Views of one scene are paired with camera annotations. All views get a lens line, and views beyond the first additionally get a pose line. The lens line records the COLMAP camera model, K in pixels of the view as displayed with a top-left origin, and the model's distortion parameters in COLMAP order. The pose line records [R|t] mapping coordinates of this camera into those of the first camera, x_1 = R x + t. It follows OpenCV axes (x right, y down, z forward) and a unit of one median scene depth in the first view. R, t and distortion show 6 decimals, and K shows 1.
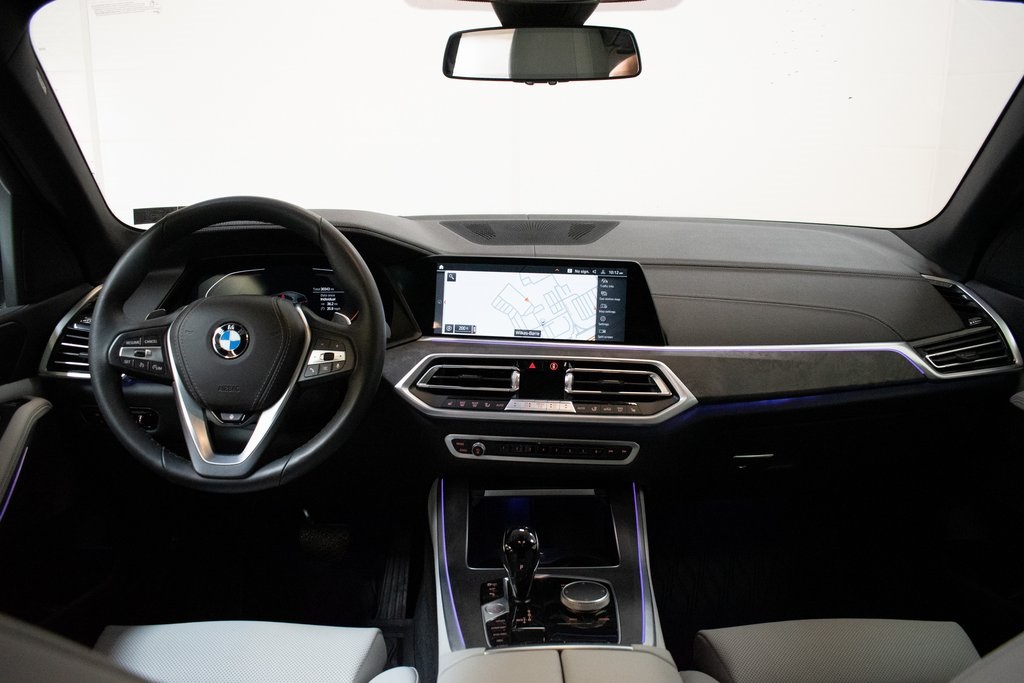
lens RADIAL K [[787.3, 0, 512.0], [0, 787.3, 341.5], [0, 0, 1]] dist [-0.104262, 0.013179]
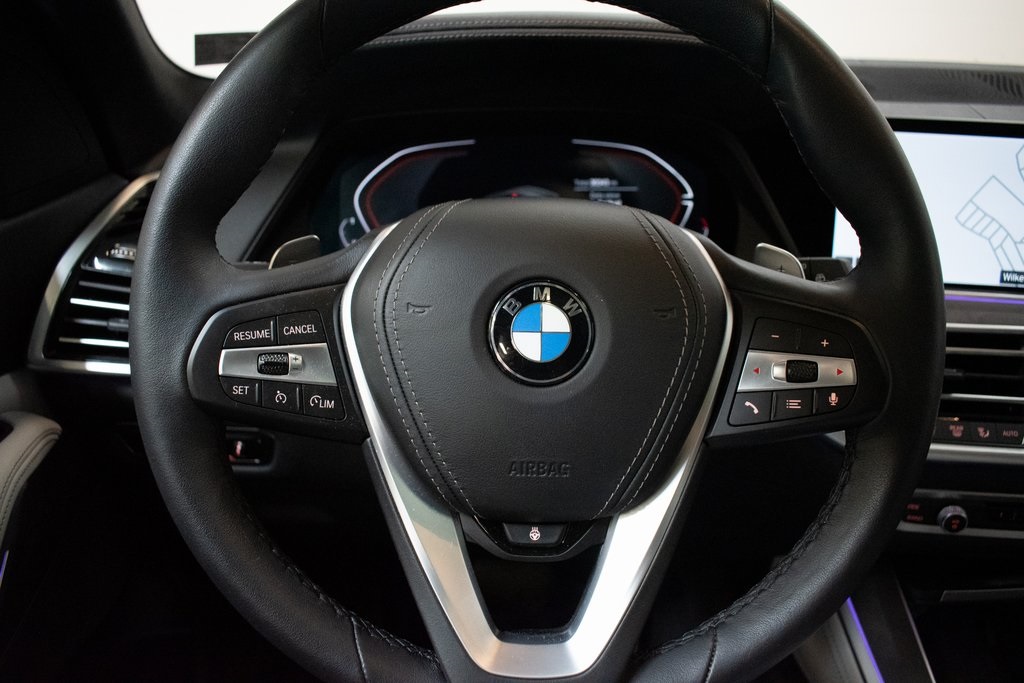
lens RADIAL K [[787.3, 0, 512.0], [0, 787.3, 341.5], [0, 0, 1]] dist [-0.104262, 0.013179]
pose [[0.999326, 0.002405, -0.036642, -0.297774], [0.002498, 0.991089, 0.133181, -0.036150], [0.036635, -0.133182, 0.990414, 0.534006]]
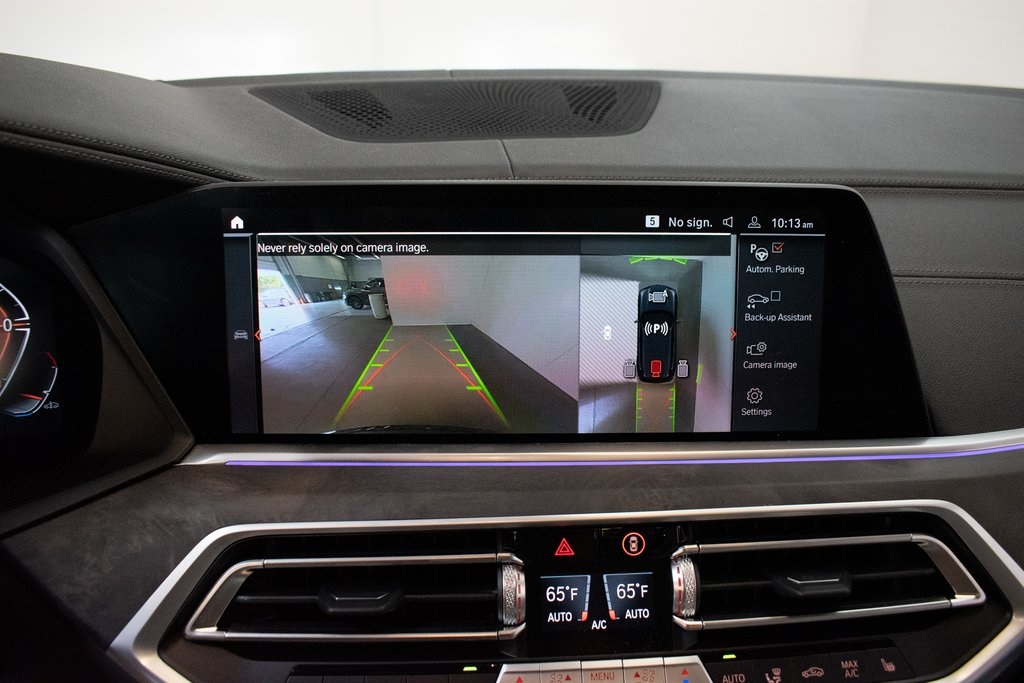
lens RADIAL K [[787.3, 0, 512.0], [0, 787.3, 341.5], [0, 0, 1]] dist [-0.104262, 0.013179]
pose [[0.984676, -0.065870, 0.161477, -0.037772], [0.042656, 0.988769, 0.143232, -0.092486], [-0.169098, -0.134149, 0.976427, 0.715222]]
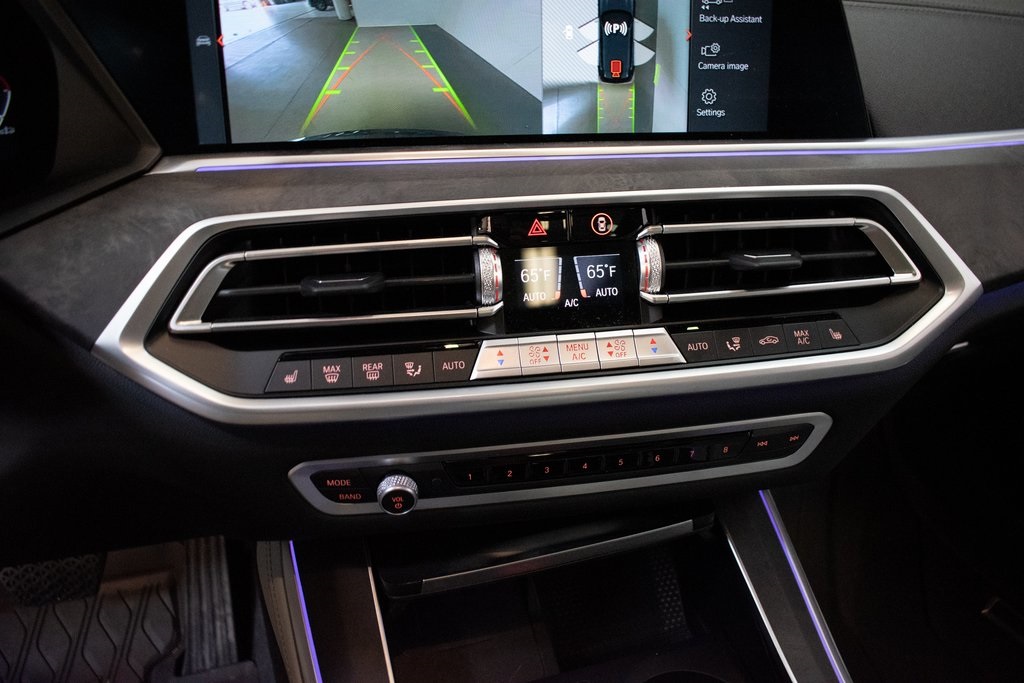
lens RADIAL K [[787.3, 0, 512.0], [0, 787.3, 341.5], [0, 0, 1]] dist [-0.104262, 0.013179]
pose [[0.961689, -0.135295, 0.238431, -0.066055], [0.057993, 0.950452, 0.305415, -0.023805], [-0.267938, -0.279887, 0.921885, 0.692707]]
